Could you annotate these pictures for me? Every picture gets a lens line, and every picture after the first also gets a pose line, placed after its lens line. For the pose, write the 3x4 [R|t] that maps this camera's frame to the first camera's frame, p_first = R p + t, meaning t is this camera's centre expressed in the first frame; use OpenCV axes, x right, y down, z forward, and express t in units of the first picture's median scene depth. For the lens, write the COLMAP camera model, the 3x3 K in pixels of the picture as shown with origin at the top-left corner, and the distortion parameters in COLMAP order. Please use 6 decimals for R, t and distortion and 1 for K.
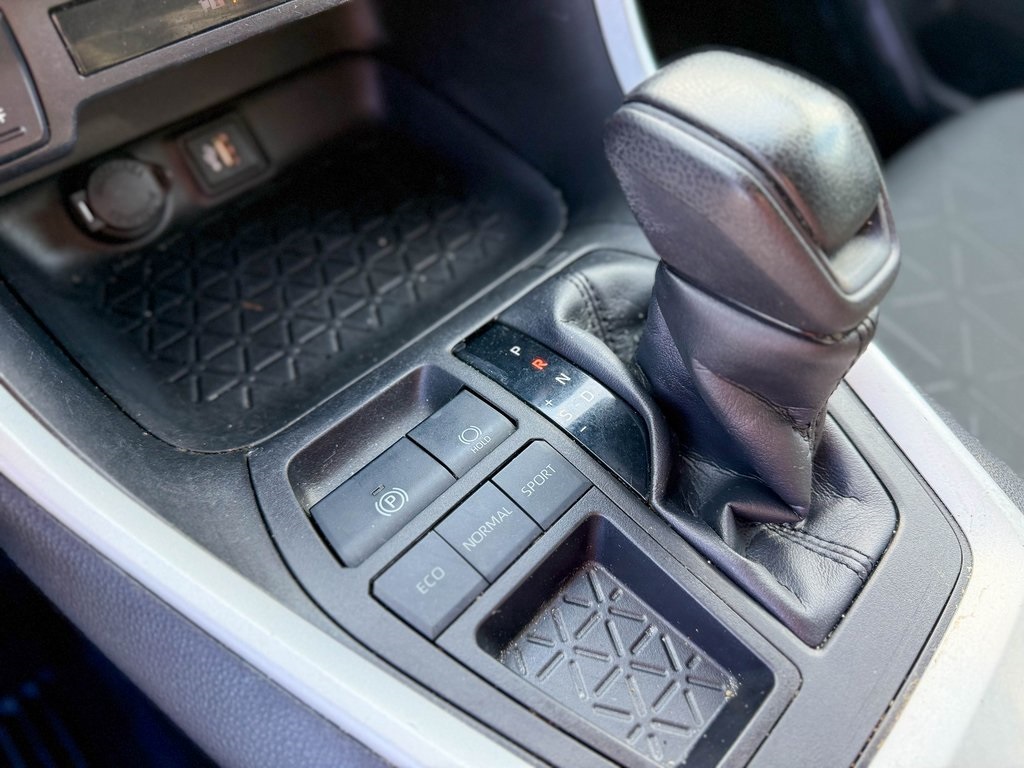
lens RADIAL K [[742.0, 0, 512.0], [0, 742.0, 384.0], [0, 0, 1]] dist [0.063584, -0.179804]
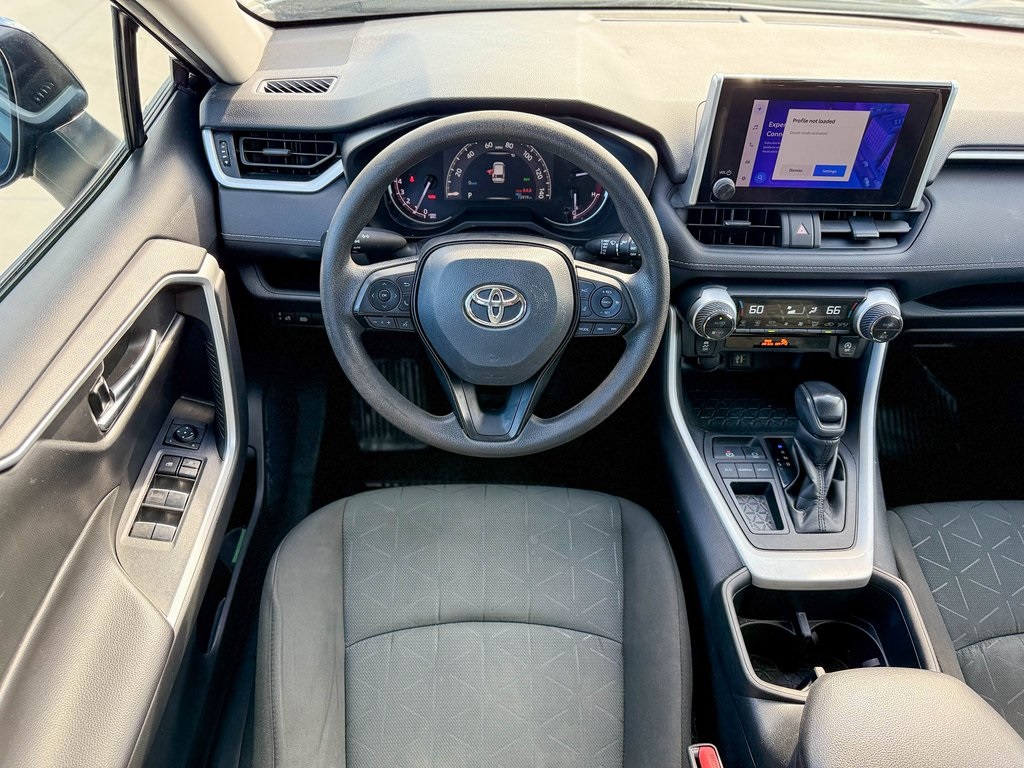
lens RADIAL K [[724.2, 0, 503.7], [0, 724.2, 393.3], [0, 0, 1]] dist [0.052589, -0.104641]
pose [[0.703741, 0.482913, -0.521099, 0.714050], [-0.553061, 0.832770, 0.024840, 0.361437], [0.445952, 0.270718, 0.853135, -2.500120]]
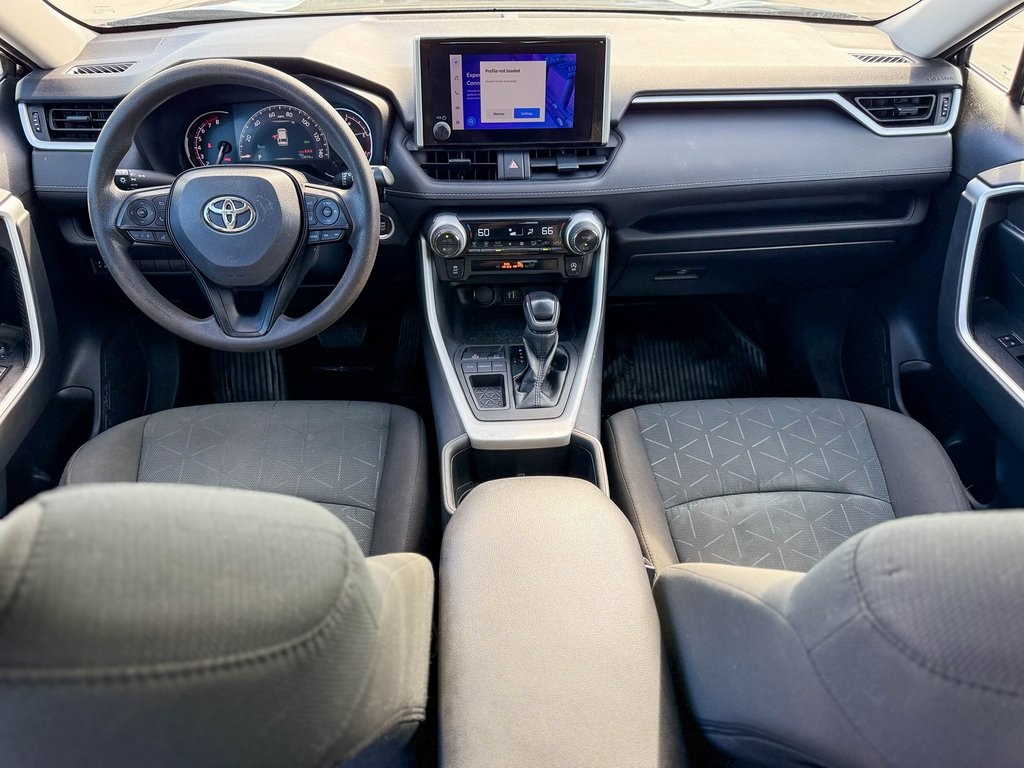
lens RADIAL K [[731.4, 0, 506.0], [0, 731.4, 396.6], [0, 0, 1]] dist [0.103781, -0.164329]
pose [[0.730907, 0.405391, -0.549030, 2.177624], [-0.514957, 0.855523, -0.053848, 0.415277], [0.447878, 0.322085, 0.834066, -2.312066]]
